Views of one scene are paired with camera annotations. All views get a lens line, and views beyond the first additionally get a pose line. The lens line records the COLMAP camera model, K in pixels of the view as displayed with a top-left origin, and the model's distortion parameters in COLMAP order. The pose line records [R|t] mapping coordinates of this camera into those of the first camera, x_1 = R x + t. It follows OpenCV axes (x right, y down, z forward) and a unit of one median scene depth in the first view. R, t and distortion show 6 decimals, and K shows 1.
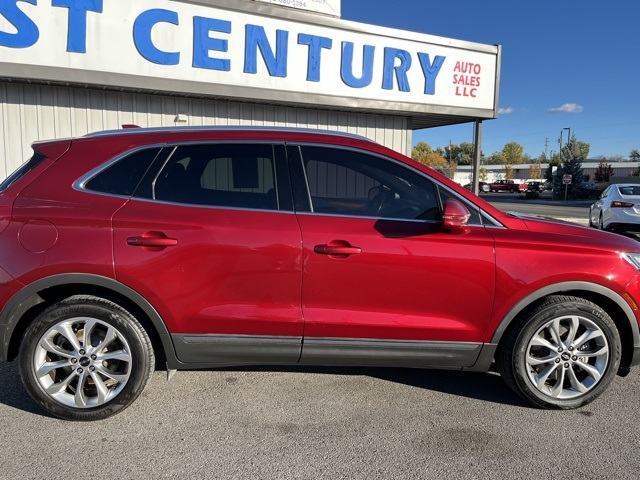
lens RADIAL K [[476.3, 0, 315.2], [0, 476.3, 234.5], [0, 0, 1]] dist [0.080968, -0.115655]
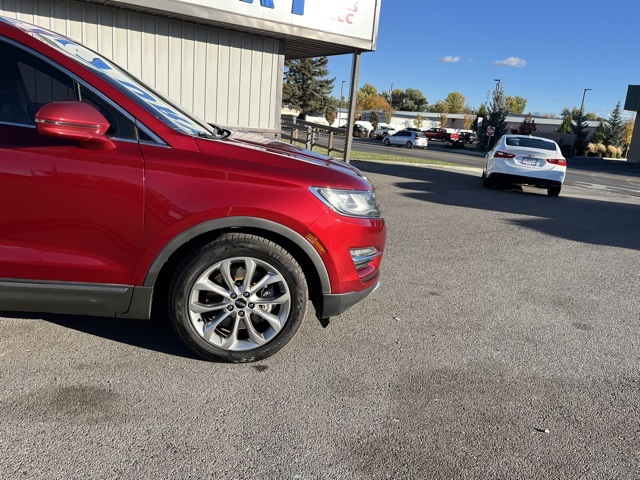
lens RADIAL K [[478.6, 0, 312.7], [0, 478.6, 232.9], [0, 0, 1]] dist [0.063448, -0.085436]
pose [[0.991353, 0.046887, 0.122556, 0.207034], [-0.061516, 0.991052, 0.118452, 0.007169], [-0.115906, -0.124967, 0.985367, 0.061178]]
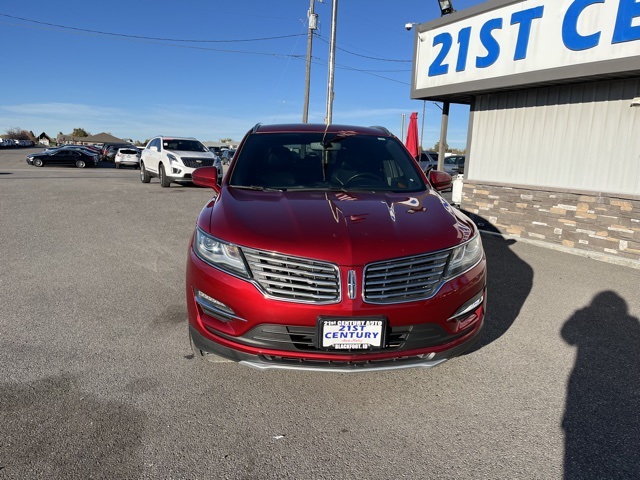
lens RADIAL K [[488.5, 0, 317.1], [0, 488.5, 239.8], [0, 0, 1]] dist [0.066386, -0.090241]
pose [[-0.001123, 0.164137, -0.986437, 0.652043], [-0.149572, 0.975313, 0.162456, -0.059848], [0.988750, 0.147726, 0.023455, 0.466351]]
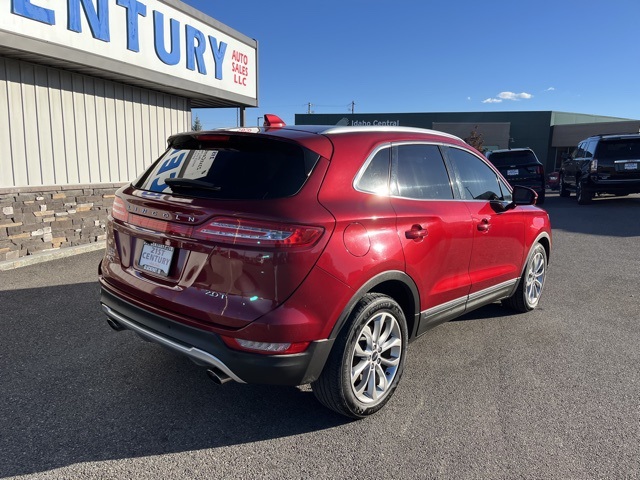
lens RADIAL K [[488.5, 0, 317.1], [0, 488.5, 239.8], [0, 0, 1]] dist [0.066386, -0.090241]
pose [[0.709951, -0.111335, 0.695395, -0.454537], [0.073171, 0.993742, 0.084399, -0.029852], [-0.700440, -0.009036, 0.713655, 0.121438]]
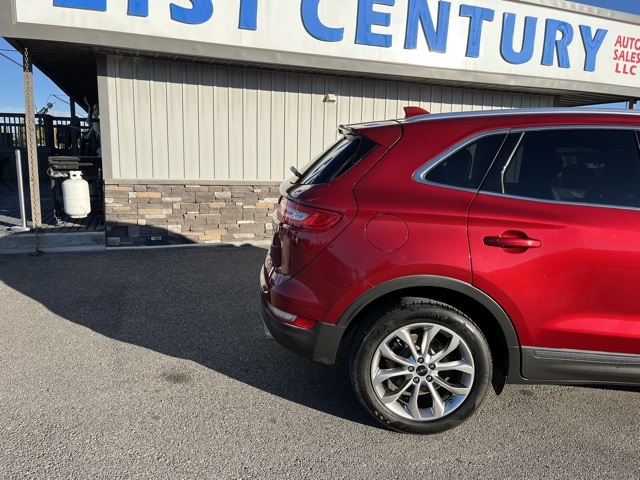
lens RADIAL K [[476.3, 0, 315.2], [0, 476.3, 234.5], [0, 0, 1]] dist [0.080968, -0.115655]
pose [[0.994676, 0.030126, -0.098547, -0.213550], [-0.026023, 0.998751, 0.042656, -0.009611], [0.099709, -0.039864, 0.994218, 0.032402]]
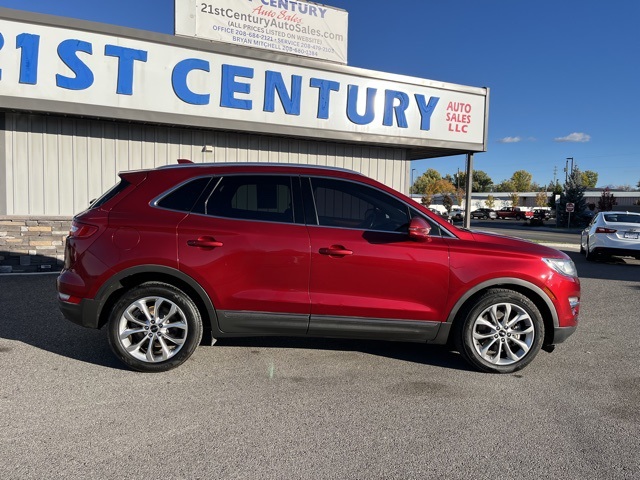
lens RADIAL K [[475.8, 0, 321.6], [0, 475.8, 237.9], [0, 0, 1]] dist [0.063191, -0.085042]
pose [[0.999877, 0.014224, -0.006563, 0.005031], [-0.014499, 0.998928, -0.043958, 0.019205], [0.005931, 0.044048, 0.999012, -0.143086]]
